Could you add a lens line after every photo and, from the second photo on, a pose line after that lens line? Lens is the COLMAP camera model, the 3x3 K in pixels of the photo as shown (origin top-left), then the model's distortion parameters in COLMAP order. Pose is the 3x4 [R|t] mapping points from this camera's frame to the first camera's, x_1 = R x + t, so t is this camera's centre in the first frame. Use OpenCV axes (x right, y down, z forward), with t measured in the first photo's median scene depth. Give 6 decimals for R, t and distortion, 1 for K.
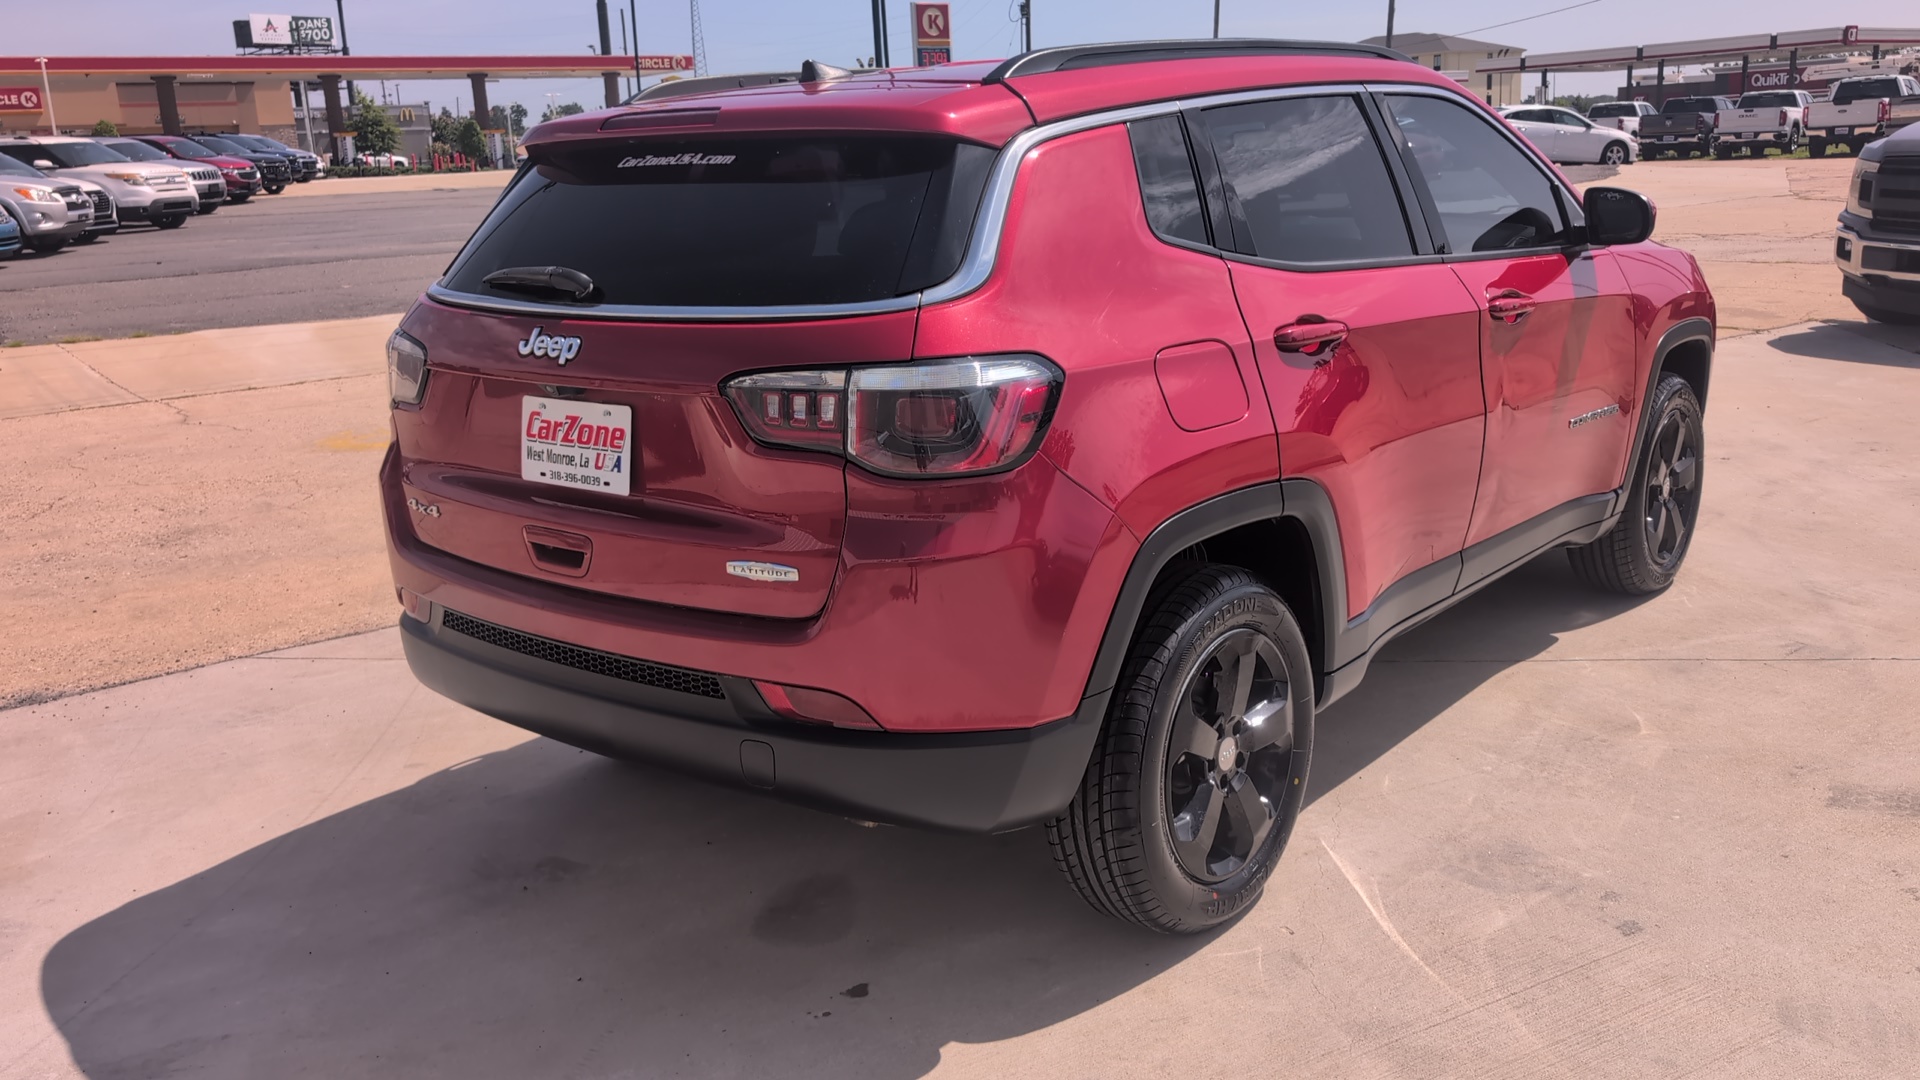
lens RADIAL K [[1616.0, 0, 951.6], [0, 1616.0, 535.6], [0, 0, 1]] dist [0.024284, -0.050154]
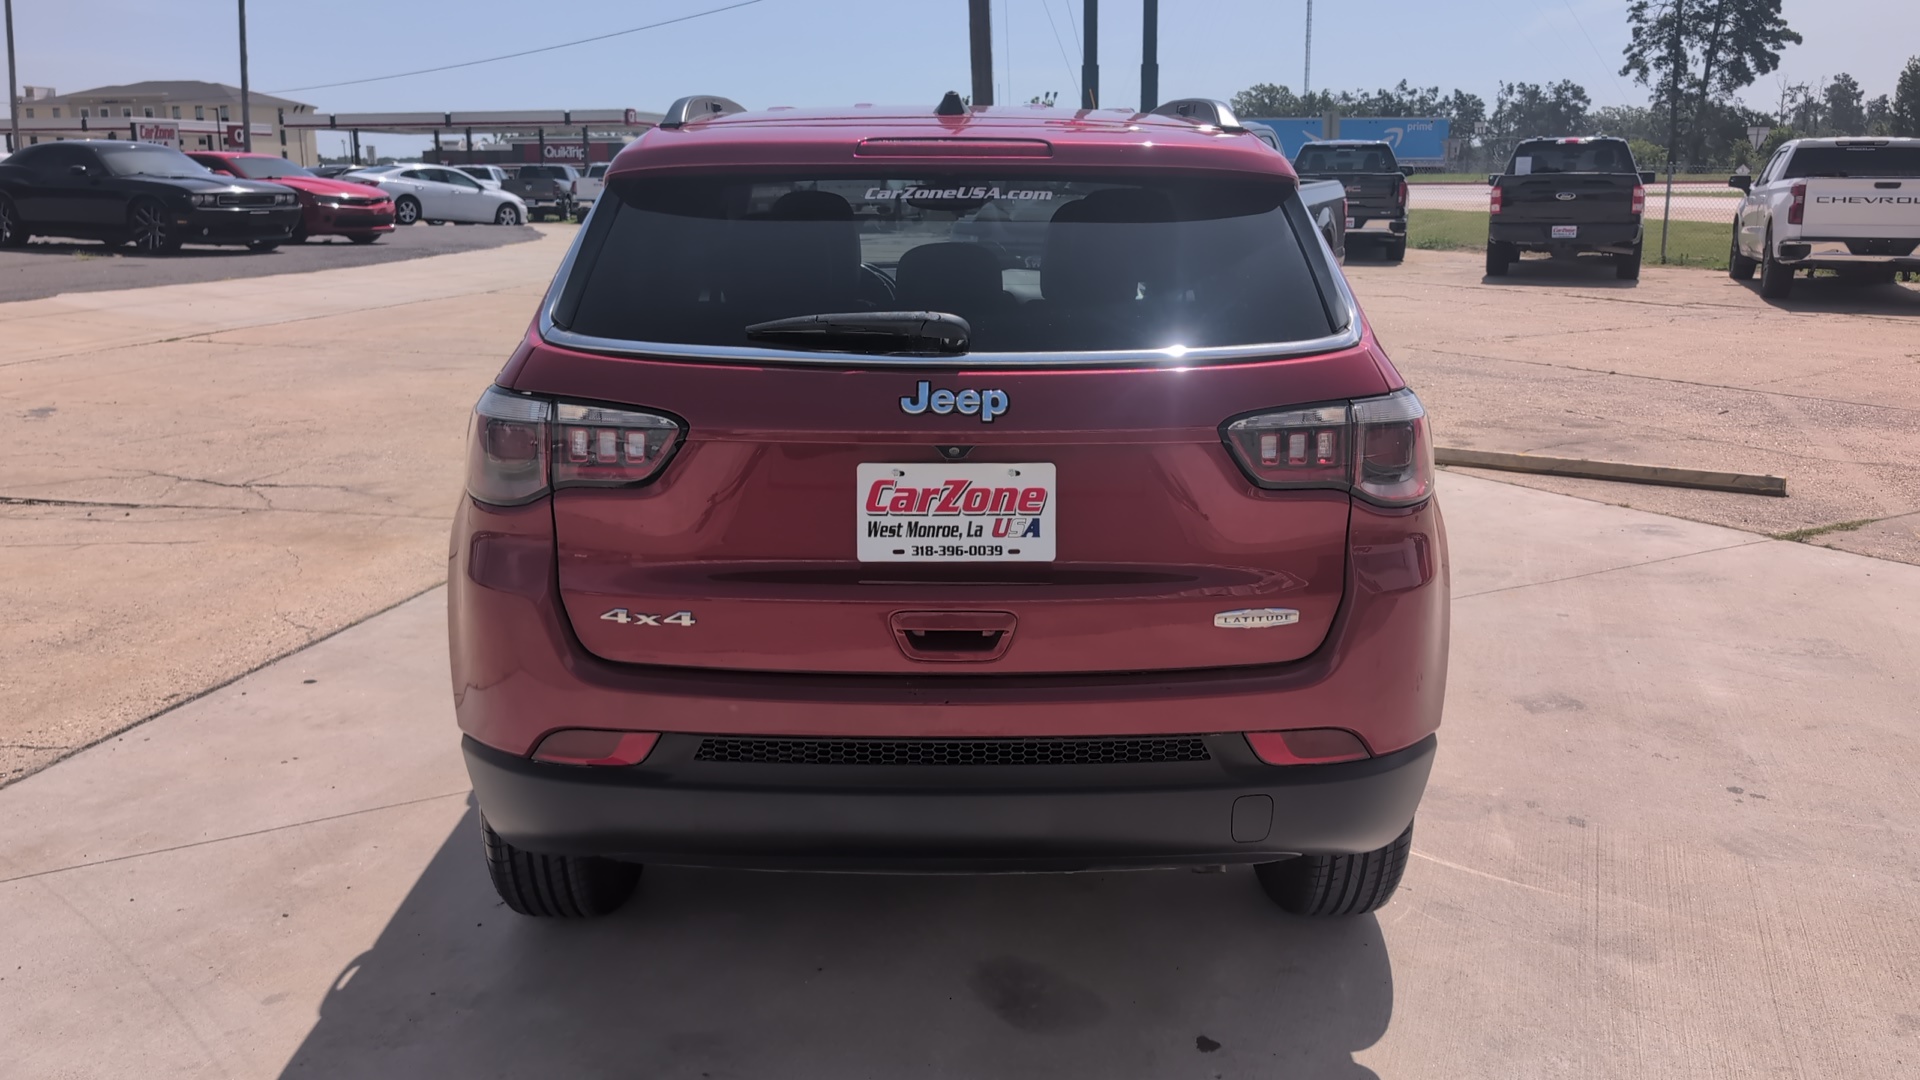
lens RADIAL K [[1616.0, 0, 951.9], [0, 1616.0, 530.2], [0, 0, 1]] dist [0.024284, -0.050154]
pose [[0.767261, -0.092893, 0.634572, -0.785104], [0.116811, 0.993146, 0.004147, -0.050421], [-0.630607, 0.070943, 0.772853, 0.324859]]
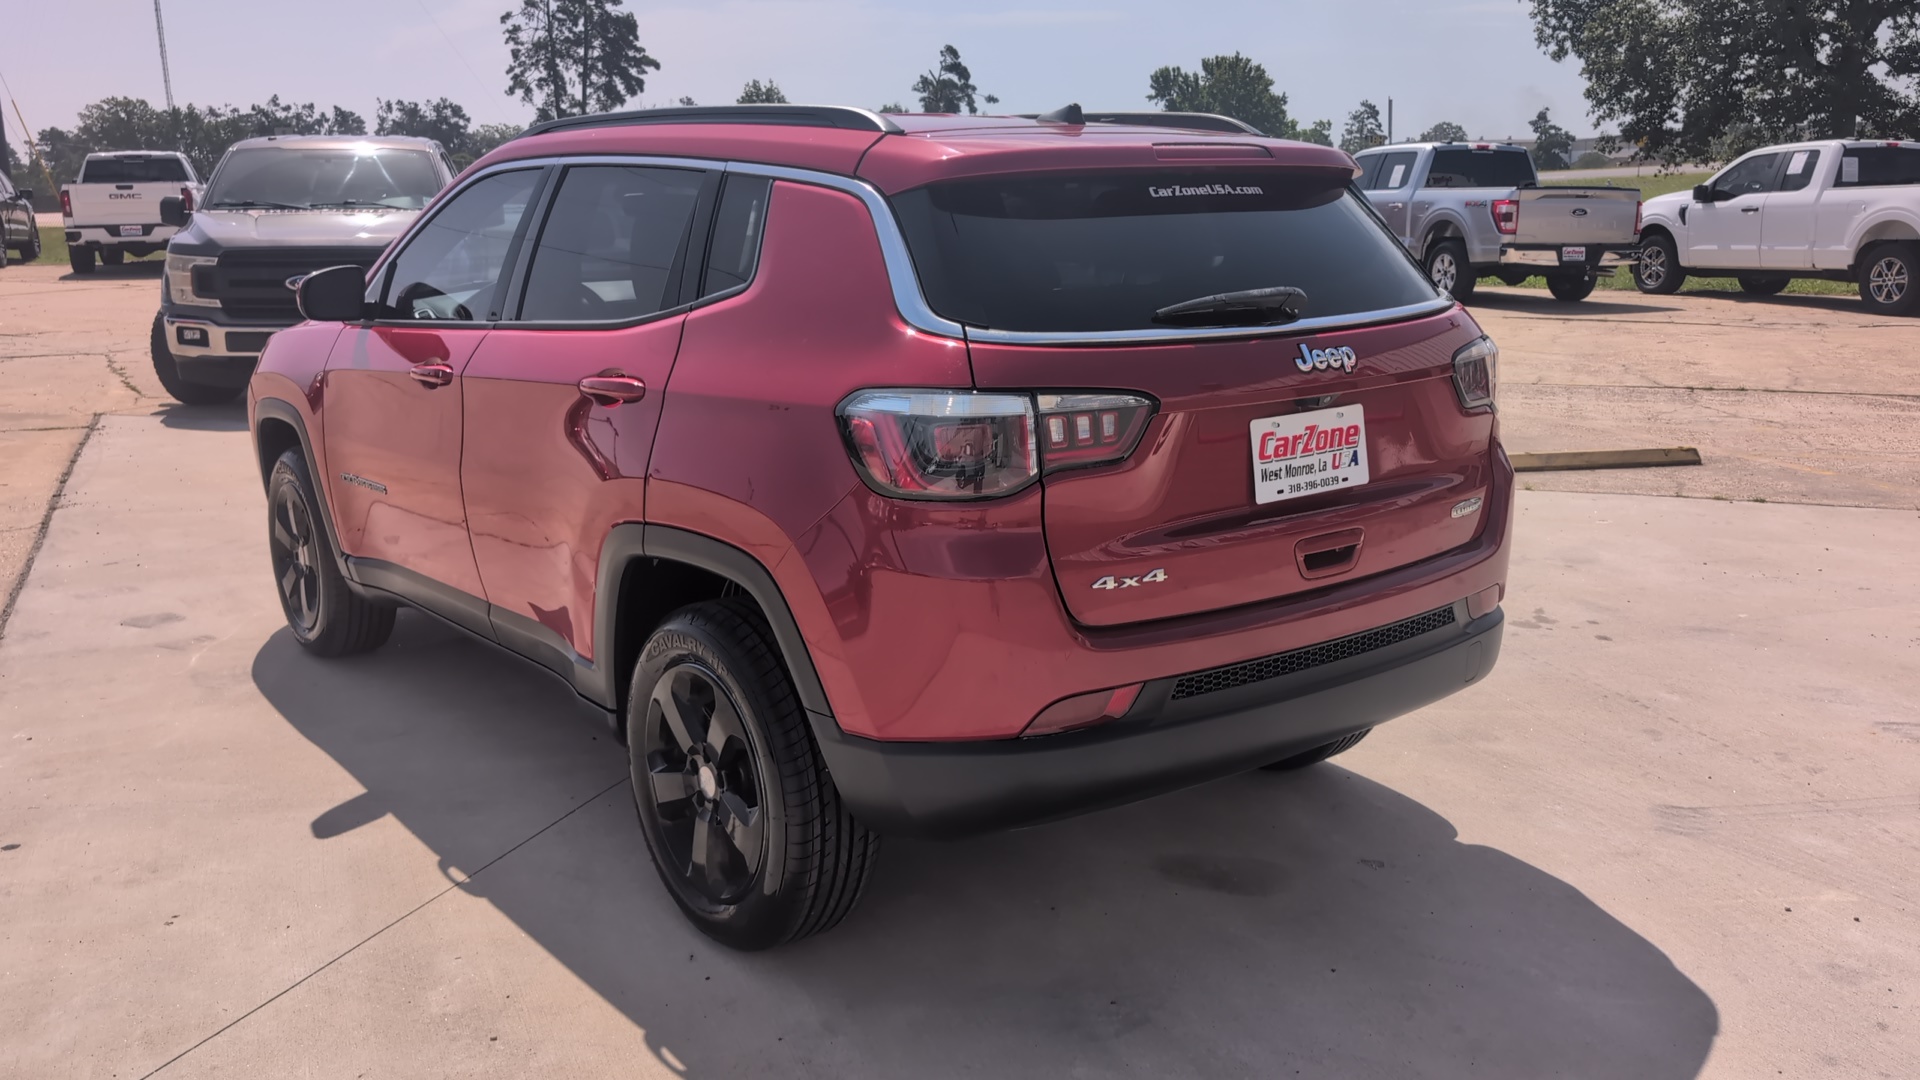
lens RADIAL K [[1616.0, 0, 954.7], [0, 1616.0, 543.1], [0, 0, 1]] dist [0.024284, -0.050154]
pose [[0.234481, -0.172209, 0.956746, -1.297564], [0.238129, 0.964375, 0.115221, -0.175195], [-0.942504, 0.200812, 0.267136, 0.942813]]
